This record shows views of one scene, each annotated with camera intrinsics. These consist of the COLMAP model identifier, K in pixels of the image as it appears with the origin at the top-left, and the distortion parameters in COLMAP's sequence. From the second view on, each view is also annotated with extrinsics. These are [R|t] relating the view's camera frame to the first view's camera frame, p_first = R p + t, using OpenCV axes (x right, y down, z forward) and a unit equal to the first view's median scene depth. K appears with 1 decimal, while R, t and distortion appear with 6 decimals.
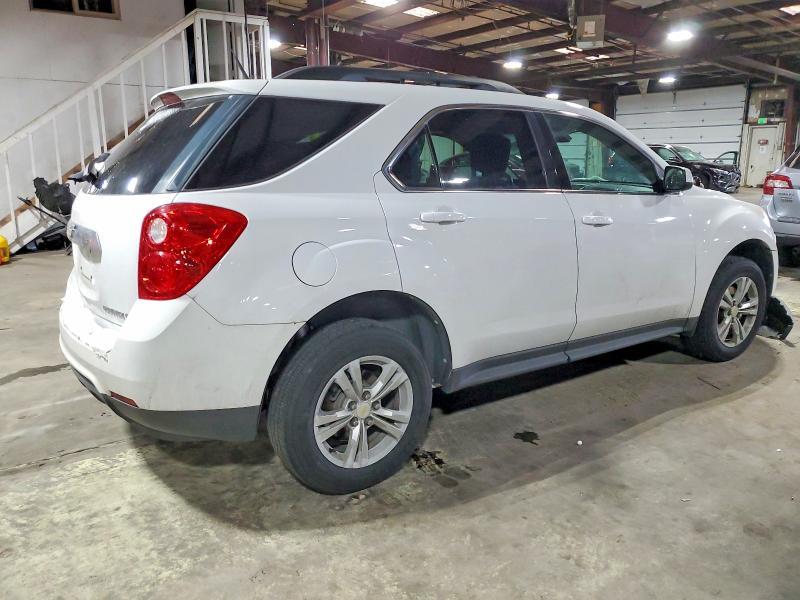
lens RADIAL K [[635.9, 0, 396.3], [0, 635.9, 297.8], [0, 0, 1]] dist [-0.007308, 0.000935]
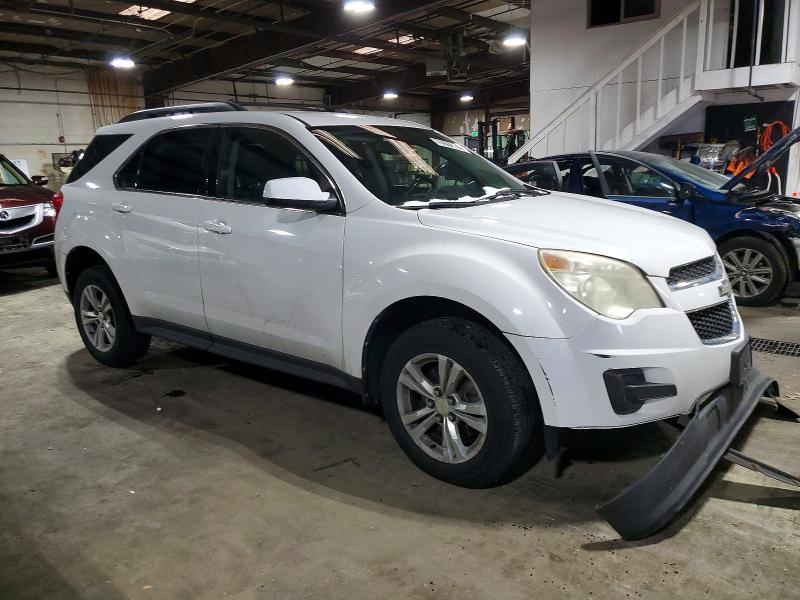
lens RADIAL K [[635.9, 0, 396.9], [0, 635.9, 301.9], [0, 0, 1]] dist [-0.007308, 0.000935]
pose [[0.299306, 0.208314, -0.931140, 1.342048], [-0.189886, 0.969361, 0.155827, -0.206808], [0.935072, 0.130170, 0.329692, 0.919444]]
